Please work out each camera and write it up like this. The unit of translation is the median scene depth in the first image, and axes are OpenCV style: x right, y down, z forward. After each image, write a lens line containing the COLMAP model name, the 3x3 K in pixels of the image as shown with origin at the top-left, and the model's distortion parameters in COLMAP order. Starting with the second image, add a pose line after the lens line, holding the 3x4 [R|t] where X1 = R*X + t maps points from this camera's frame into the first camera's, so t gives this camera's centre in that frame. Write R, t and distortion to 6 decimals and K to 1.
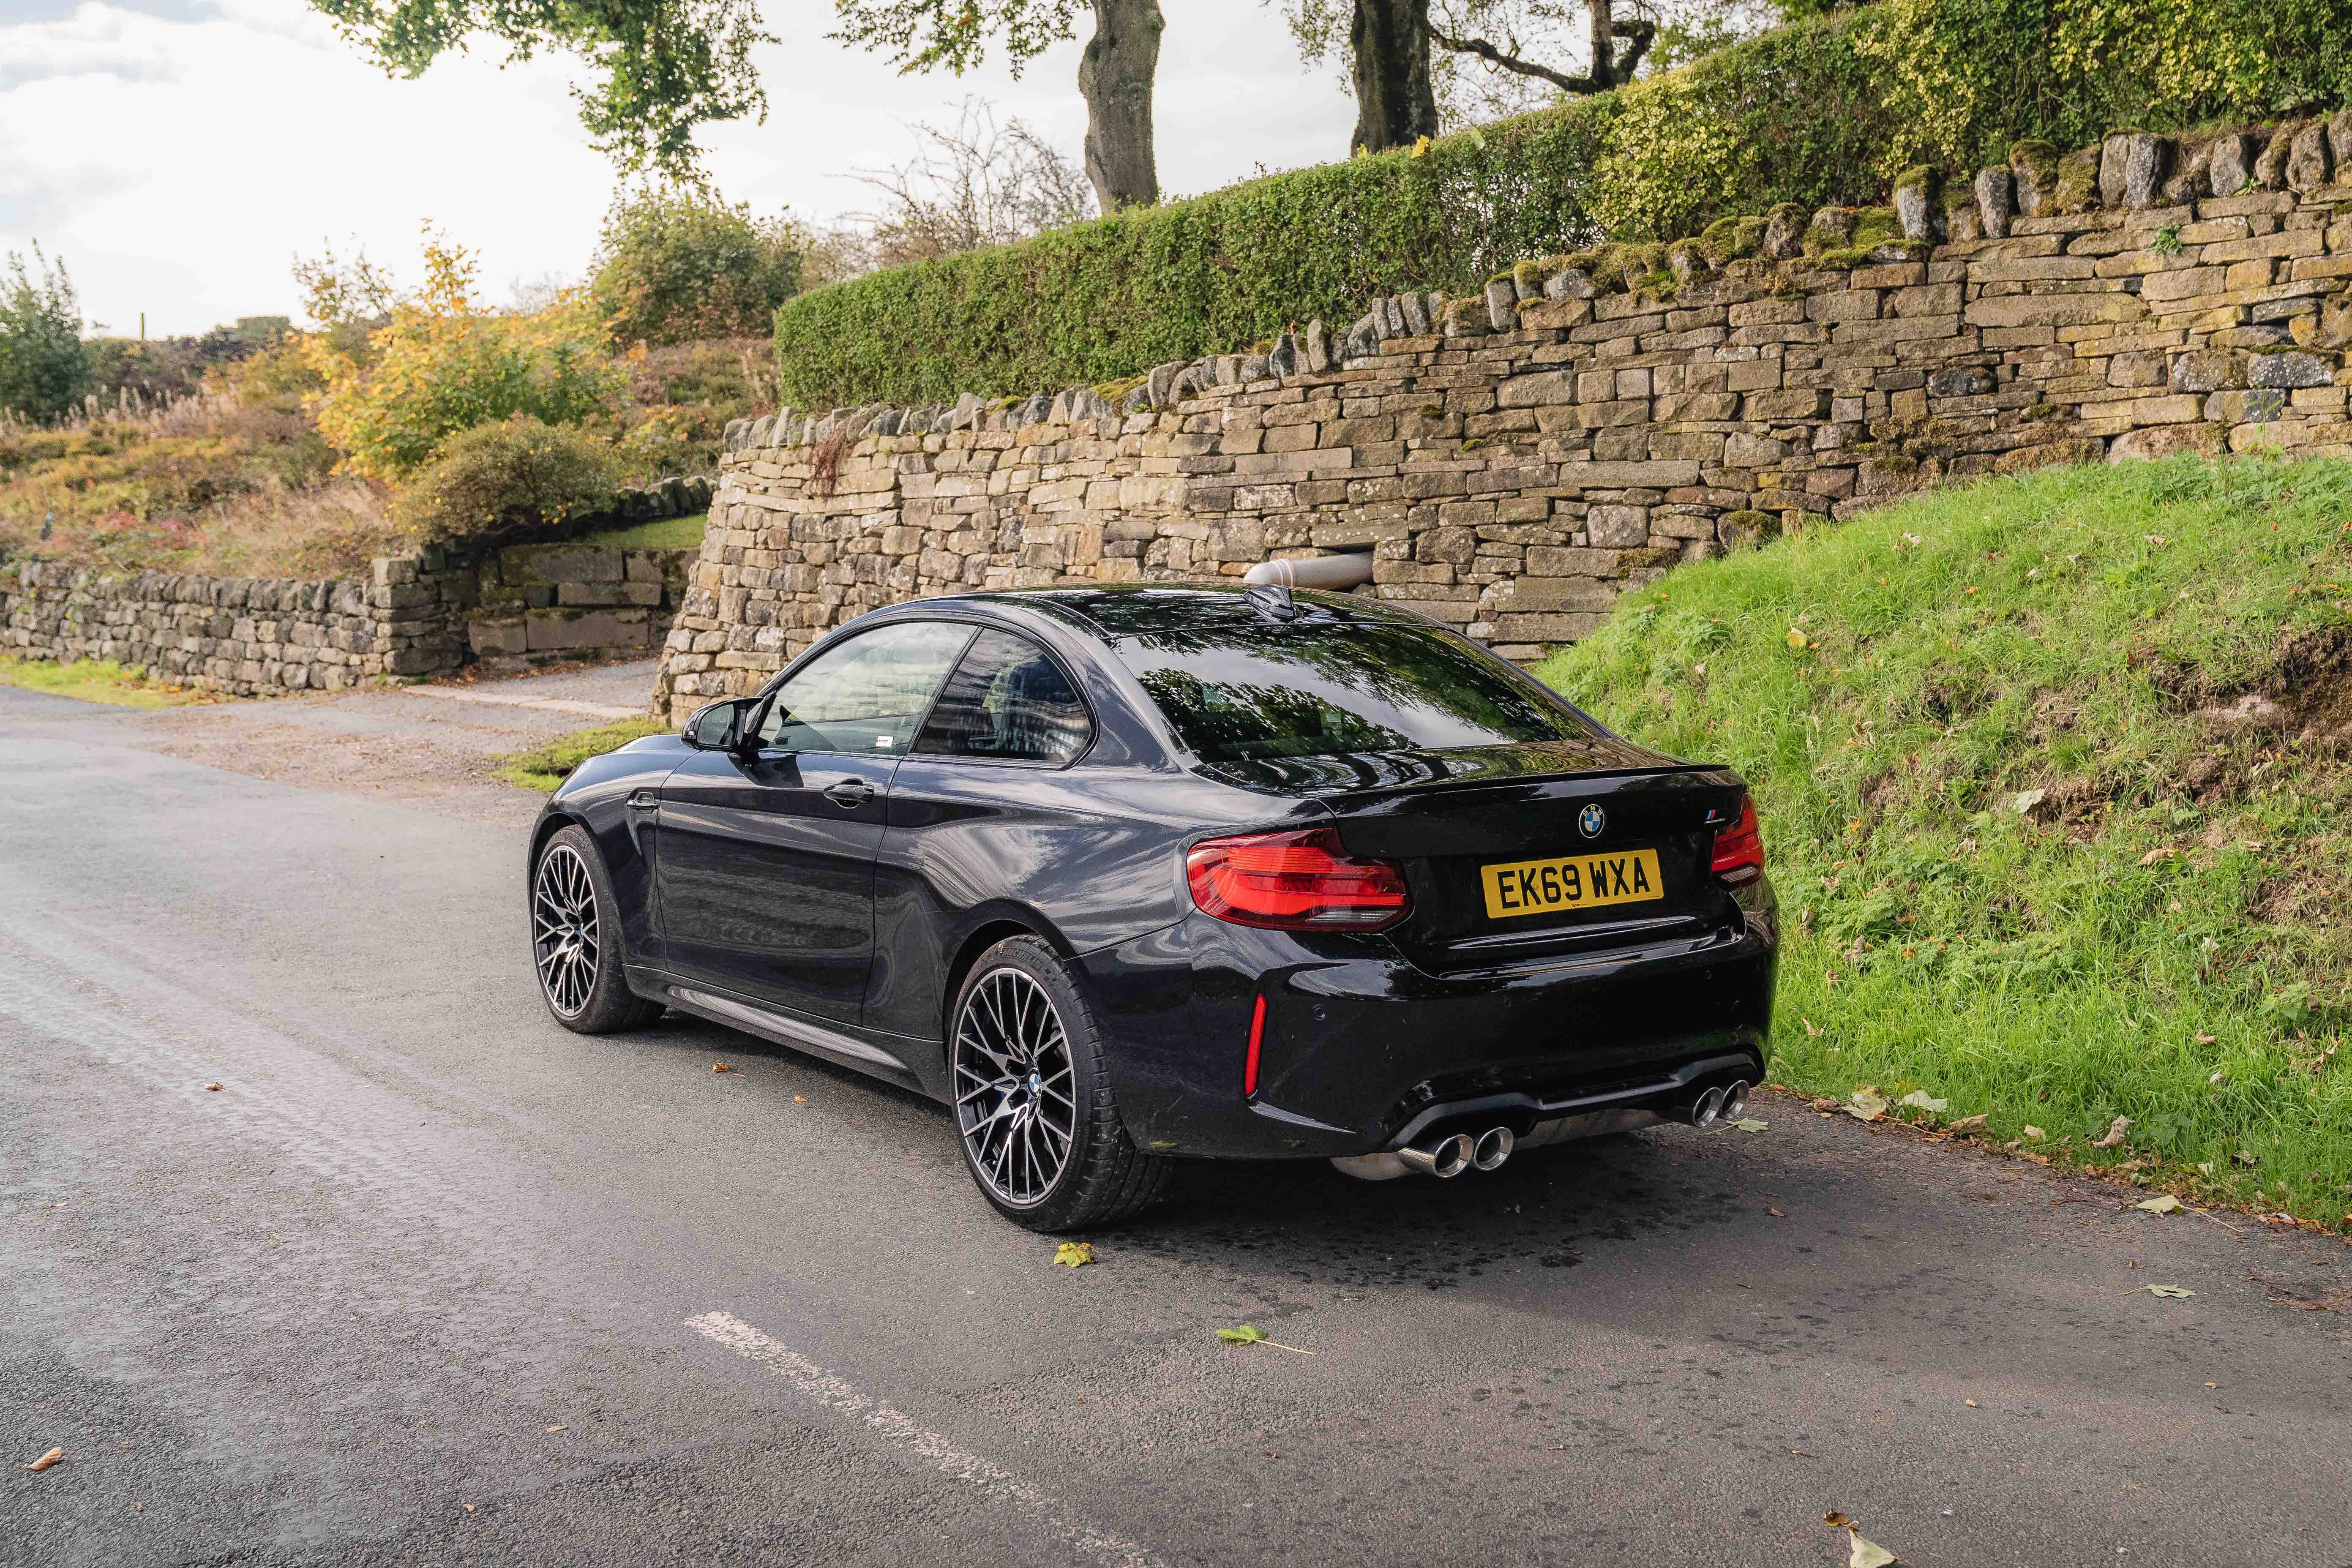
lens RADIAL K [[2632.7, 0, 1227.5], [0, 2632.7, 784.1], [0, 0, 1]] dist [0.063359, -0.014294]
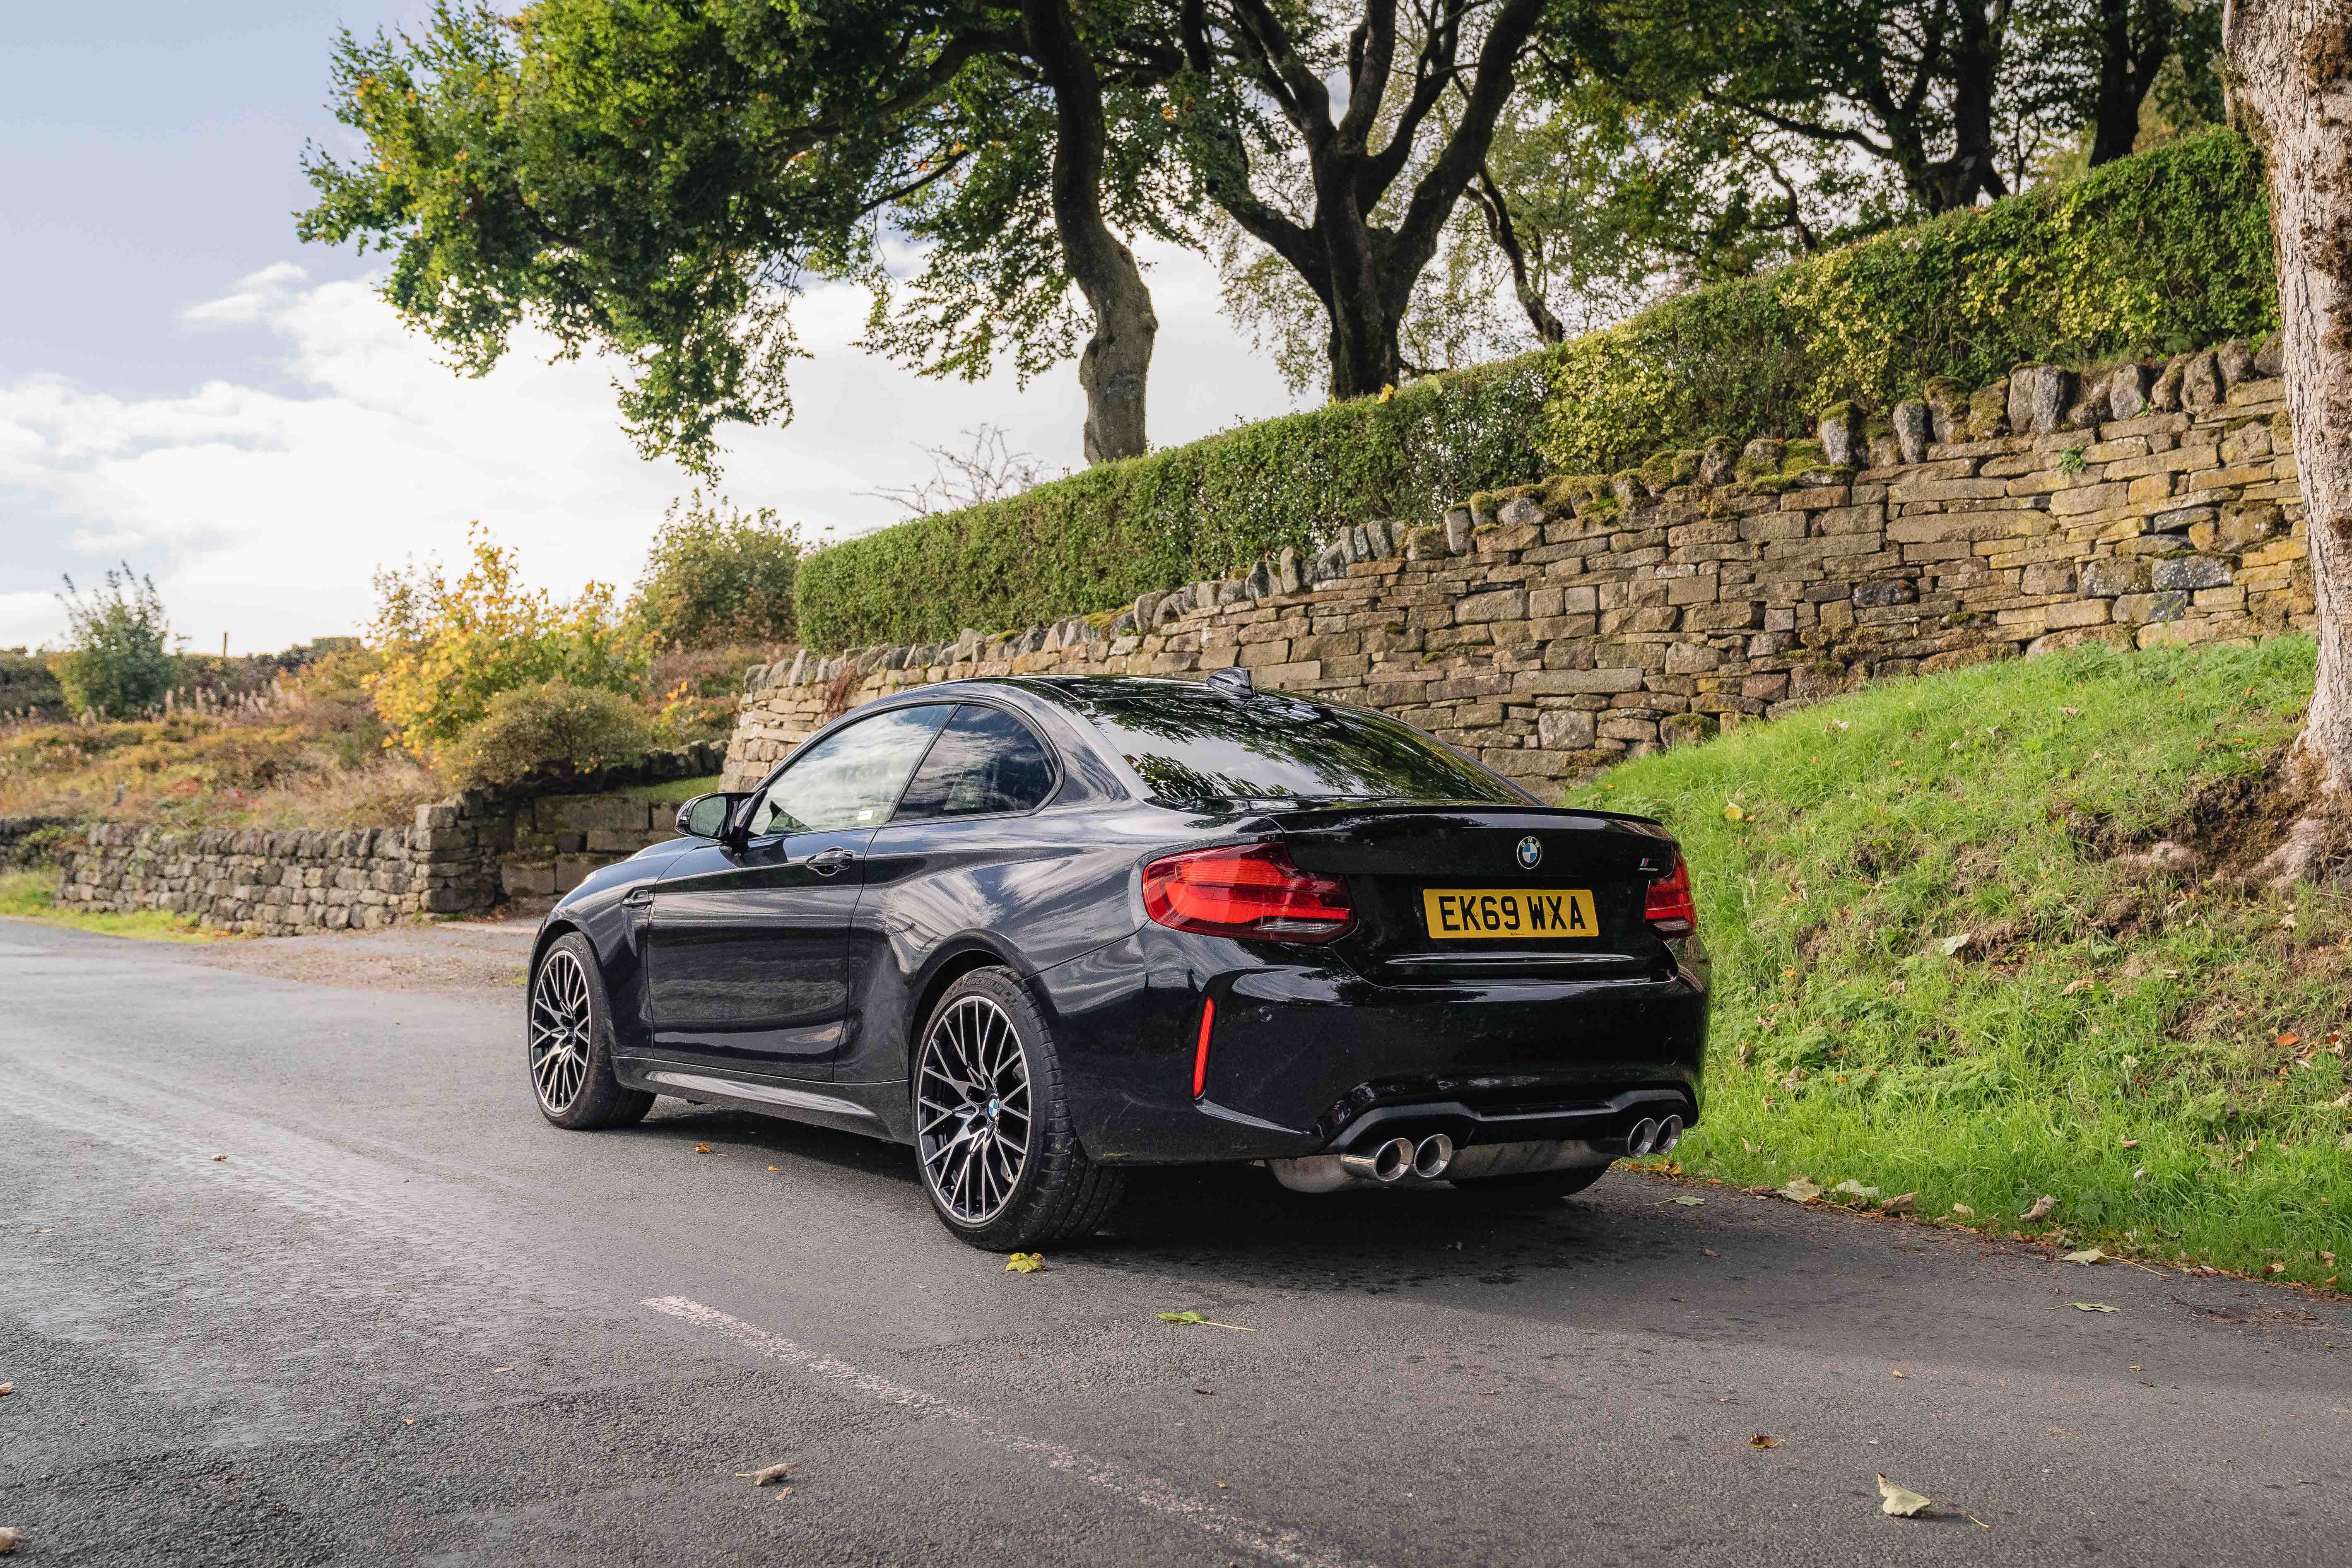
lens RADIAL K [[2444.6, 0, 1203.8], [0, 2444.6, 794.9], [0, 0, 1]] dist [0.096142, -0.042360]
pose [[0.999890, 0.012880, -0.007371, 0.007908], [-0.013715, 0.991748, -0.127469, 0.058126], [0.005669, 0.127556, 0.991815, 0.013760]]
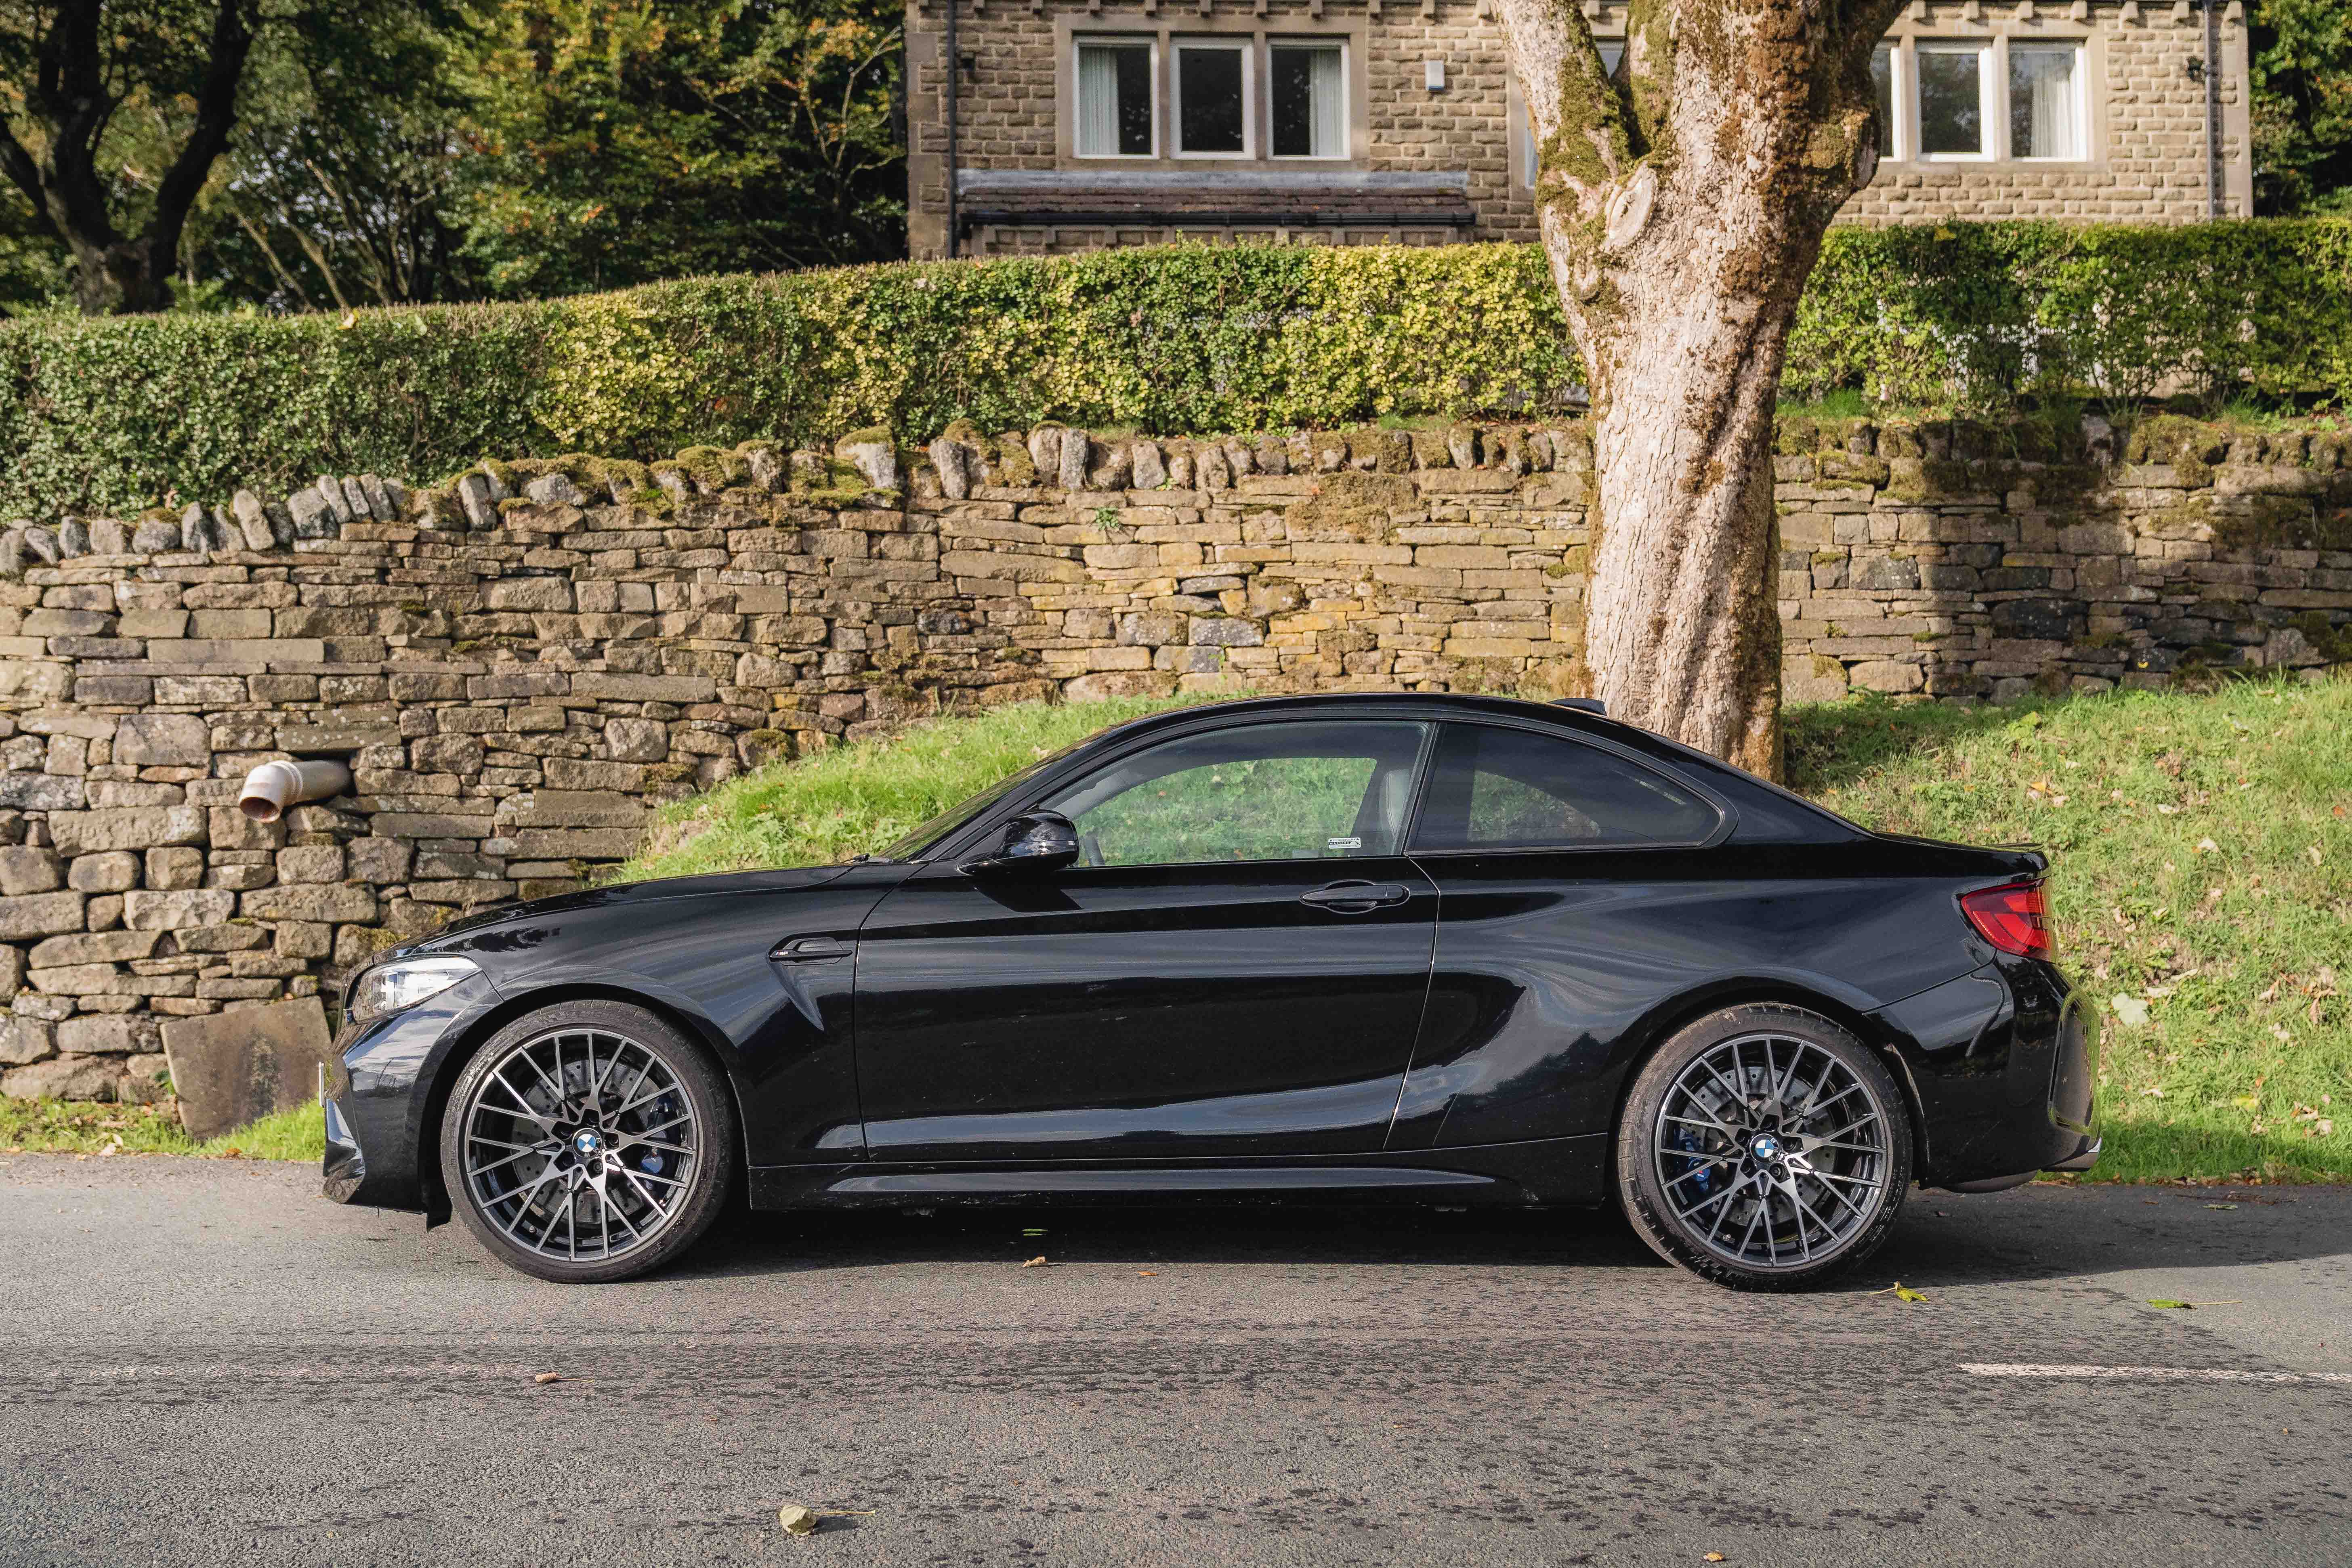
lens RADIAL K [[2632.7, 0, 1227.5], [0, 2632.7, 784.1], [0, 0, 1]] dist [0.063359, -0.014294]
pose [[0.547714, 0.040167, 0.835701, -0.546782], [0.081910, 0.991474, -0.101337, 0.034603], [-0.832646, 0.123956, 0.539755, 0.299996]]
